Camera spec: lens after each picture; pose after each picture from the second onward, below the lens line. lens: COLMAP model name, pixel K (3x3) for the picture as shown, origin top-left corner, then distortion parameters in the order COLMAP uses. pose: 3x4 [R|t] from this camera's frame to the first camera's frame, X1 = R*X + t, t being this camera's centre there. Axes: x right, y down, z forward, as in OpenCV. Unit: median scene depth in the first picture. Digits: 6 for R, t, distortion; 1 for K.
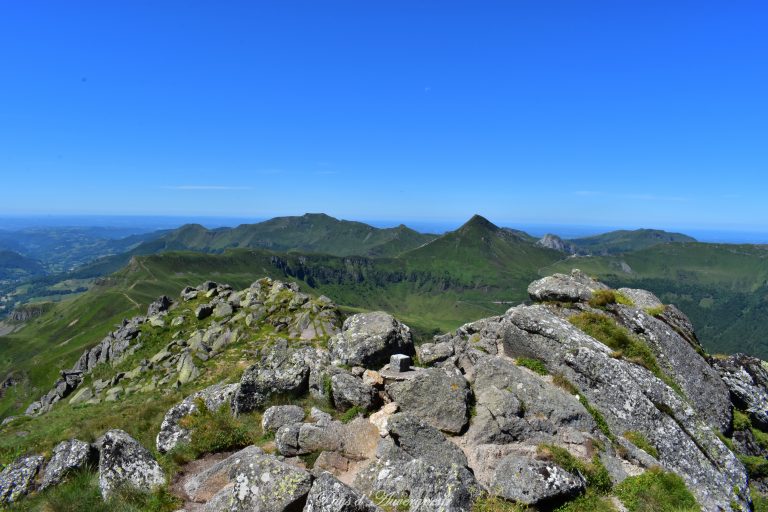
lens RADIAL K [[601.4, 0, 384.7], [0, 601.4, 255.3], [0, 0, 1]] dist [-0.095796, 0.008481]
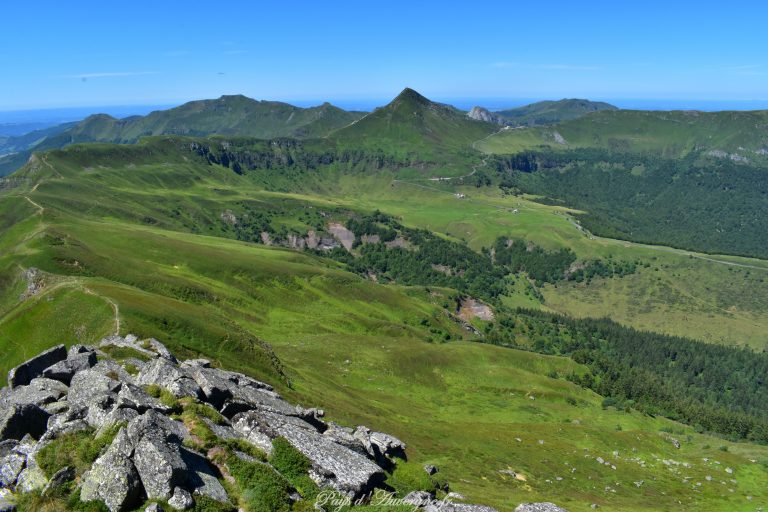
lens RADIAL K [[601.4, 0, 385.7], [0, 601.4, 253.6], [0, 0, 1]] dist [-0.095796, 0.008481]
pose [[0.990498, -0.069268, 0.118808, -0.010924], [0.044826, 0.979325, 0.197263, 0.001204], [-0.130016, -0.190063, 0.973125, 0.037220]]
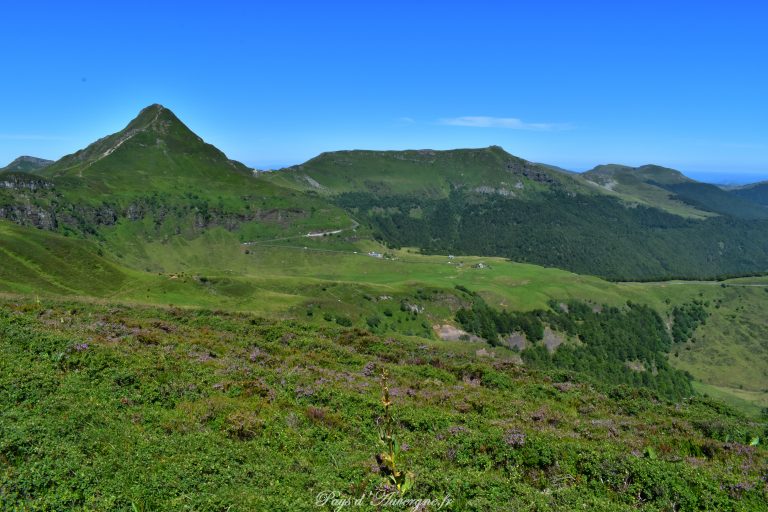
lens RADIAL K [[601.4, 0, 383.4], [0, 601.4, 255.6], [0, 0, 1]] dist [-0.095796, 0.008481]
pose [[0.604958, -0.146759, 0.782616, -0.195493], [0.068885, 0.988829, 0.132181, 0.019596], [-0.793272, -0.026054, 0.608309, 0.467096]]
